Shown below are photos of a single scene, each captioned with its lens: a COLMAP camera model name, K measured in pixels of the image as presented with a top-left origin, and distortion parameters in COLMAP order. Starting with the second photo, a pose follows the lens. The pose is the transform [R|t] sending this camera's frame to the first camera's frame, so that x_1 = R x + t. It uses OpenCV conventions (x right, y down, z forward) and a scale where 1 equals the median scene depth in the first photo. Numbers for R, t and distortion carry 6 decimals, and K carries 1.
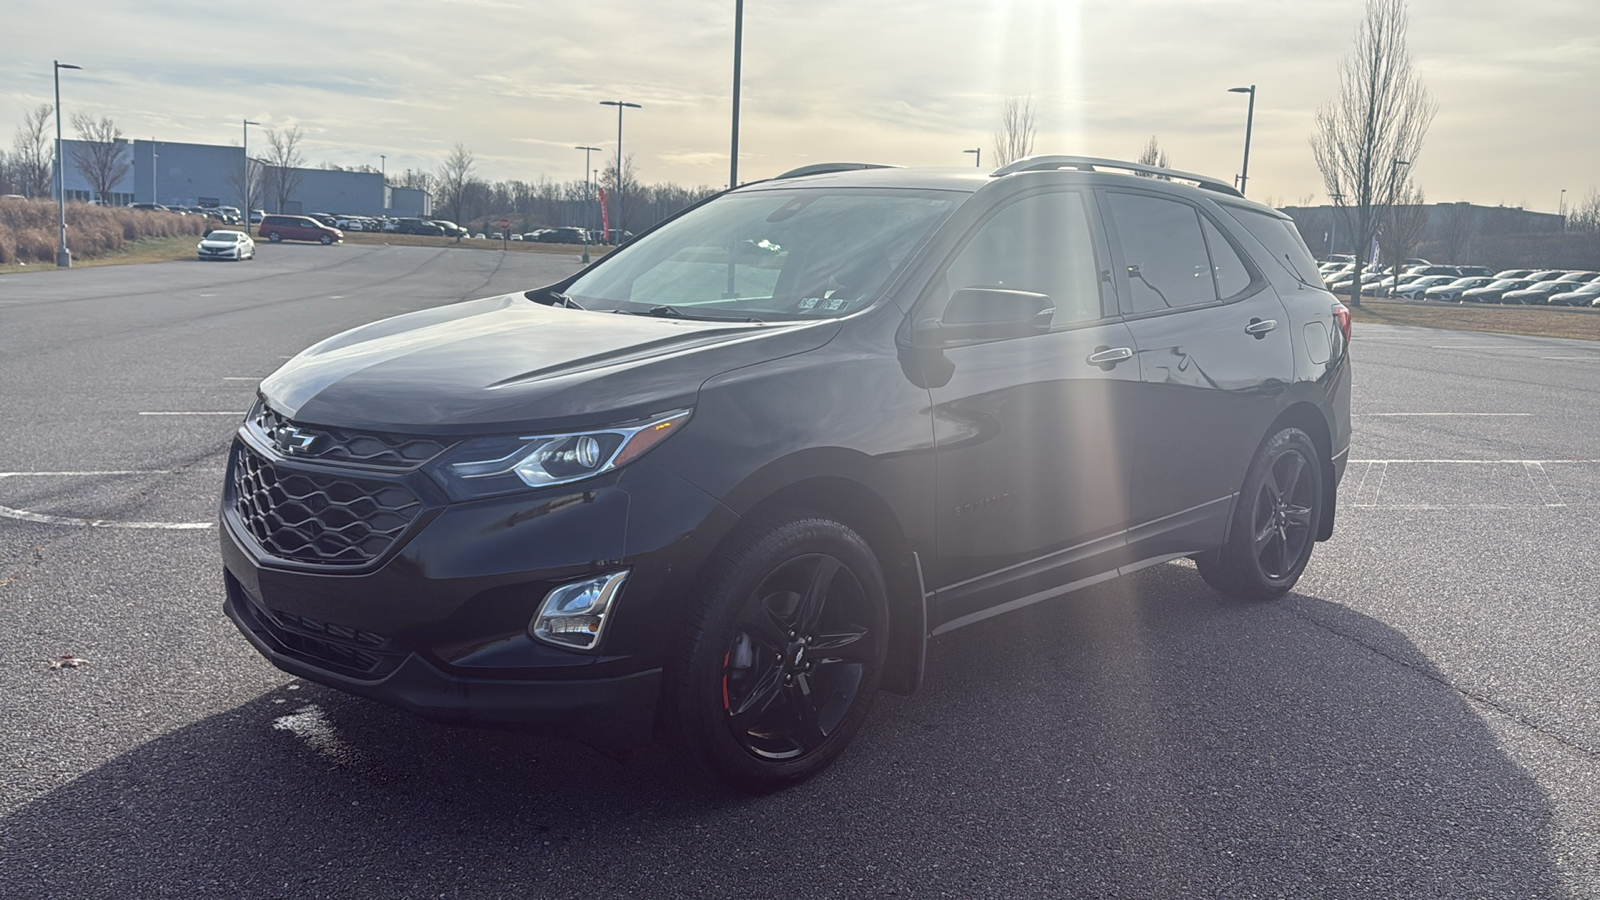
lens RADIAL K [[1287.5, 0, 825.6], [0, 1287.5, 442.1], [0, 0, 1]] dist [0.117865, -0.192850]
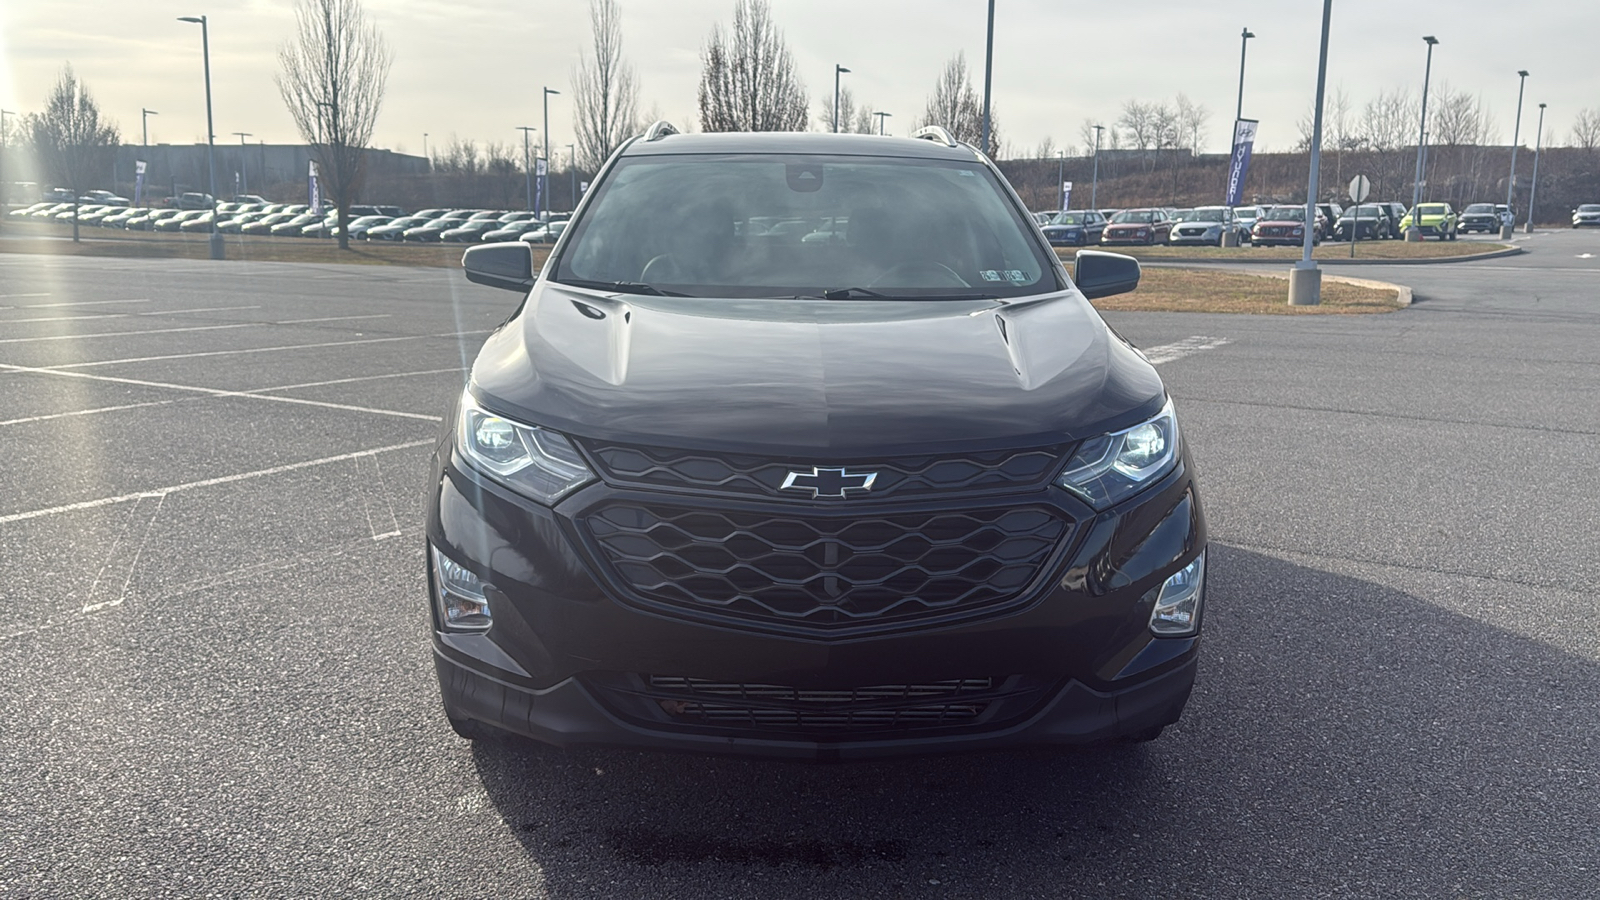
lens RADIAL K [[1287.8, 0, 800.0], [0, 1287.8, 450.0], [0, 0, 1]] dist [0.083716, -0.137762]
pose [[0.688231, -0.145814, 0.710687, -0.101965], [0.108452, 0.989265, 0.097945, -0.010468], [-0.717340, 0.009667, 0.696657, 0.047917]]
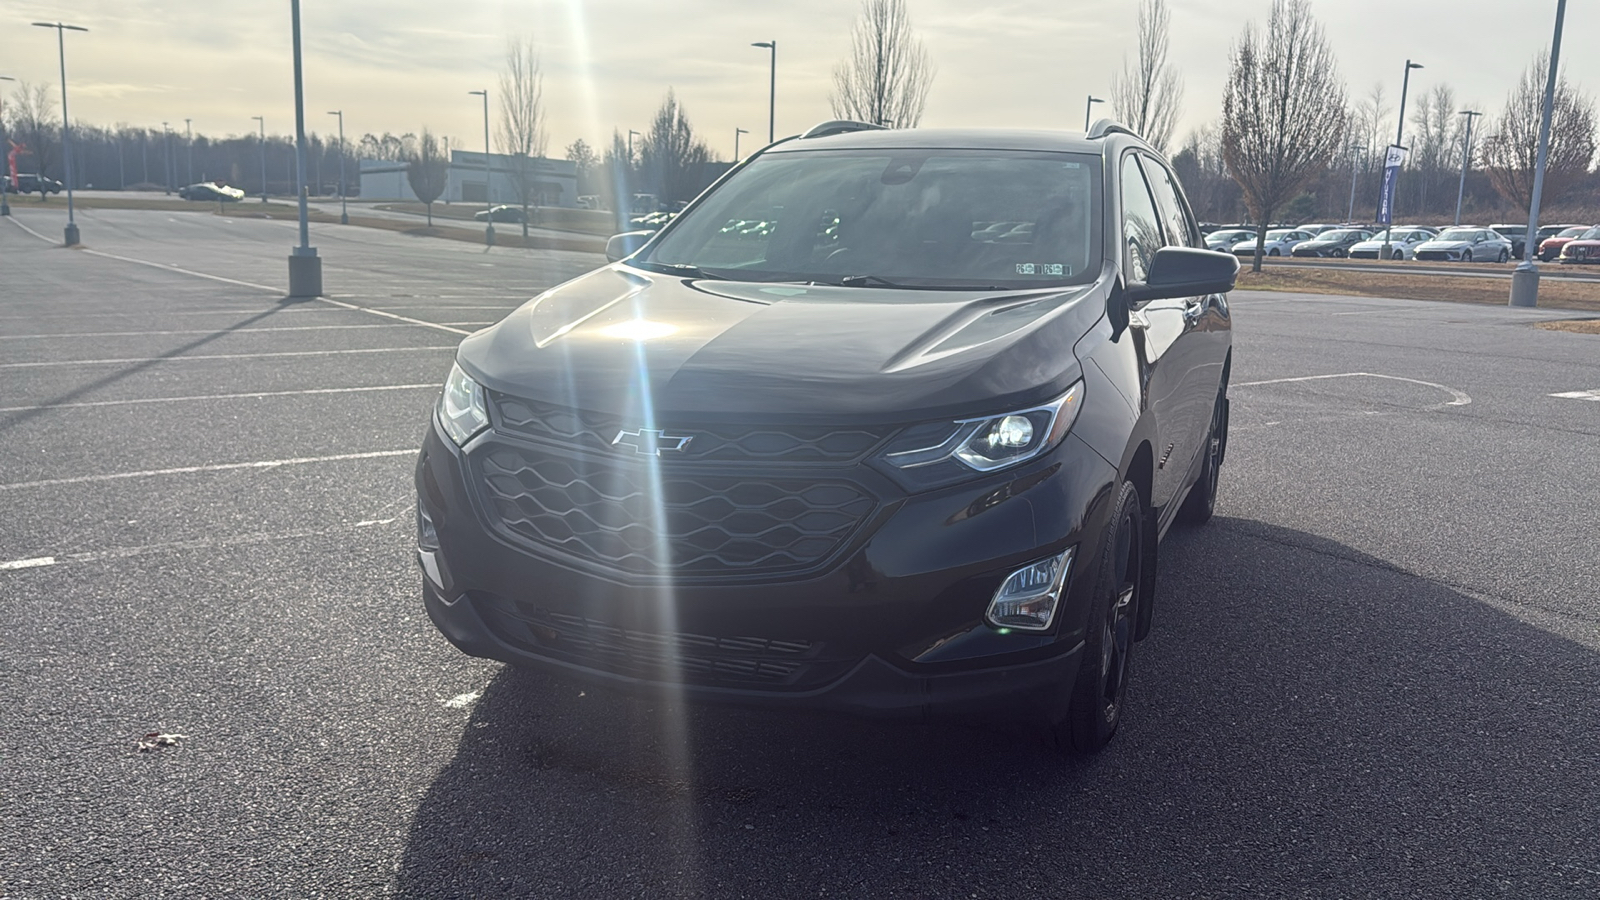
lens RADIAL K [[1298.4, 0, 832.0], [0, 1298.4, 480.7], [0, 0, 1]] dist [0.069104, -0.127016]
pose [[0.919121, -0.083177, 0.385094, -0.065838], [0.057750, 0.995345, 0.077152, -0.003694], [-0.389719, -0.048673, 0.919647, 0.014881]]
